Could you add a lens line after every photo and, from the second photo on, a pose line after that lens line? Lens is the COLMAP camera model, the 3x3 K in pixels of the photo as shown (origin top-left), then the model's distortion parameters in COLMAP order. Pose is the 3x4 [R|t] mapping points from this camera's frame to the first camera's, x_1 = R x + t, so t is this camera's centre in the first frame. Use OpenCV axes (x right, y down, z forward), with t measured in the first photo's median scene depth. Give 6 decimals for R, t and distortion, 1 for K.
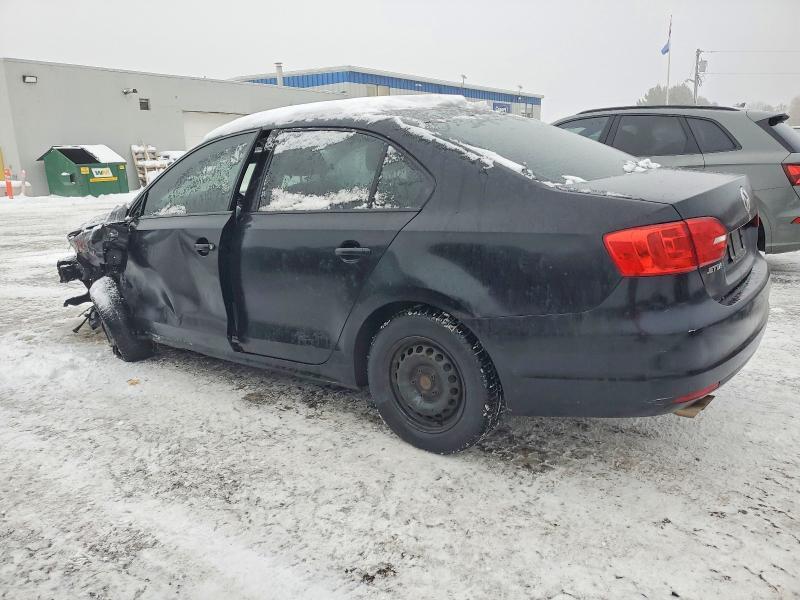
lens RADIAL K [[631.8, 0, 399.5], [0, 631.8, 300.4], [0, 0, 1]] dist [0.012291, 0.005553]
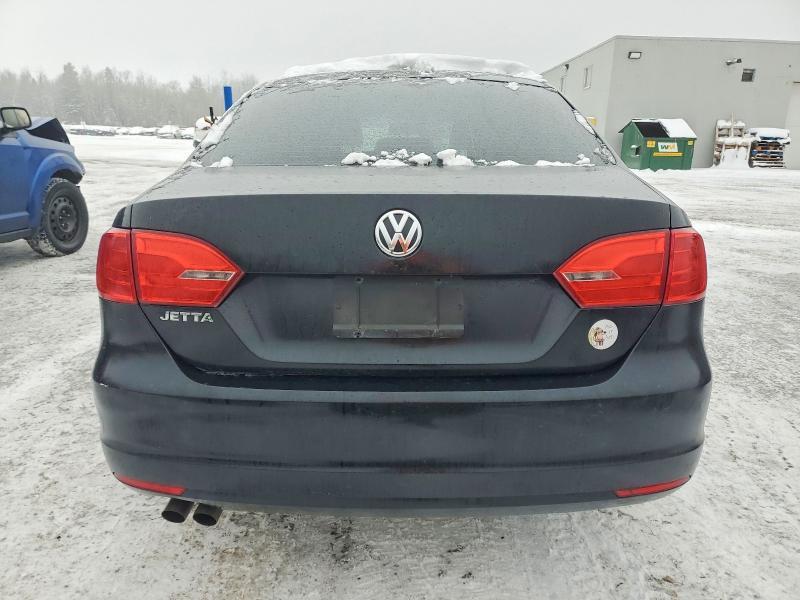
lens RADIAL K [[631.8, 0, 398.9], [0, 631.8, 303.1], [0, 0, 1]] dist [0.012291, 0.005553]
pose [[0.570573, 0.254602, -0.780784, 0.124980], [-0.222299, 0.963119, 0.151609, -0.023445], [0.790588, 0.087063, 0.606128, 0.087290]]
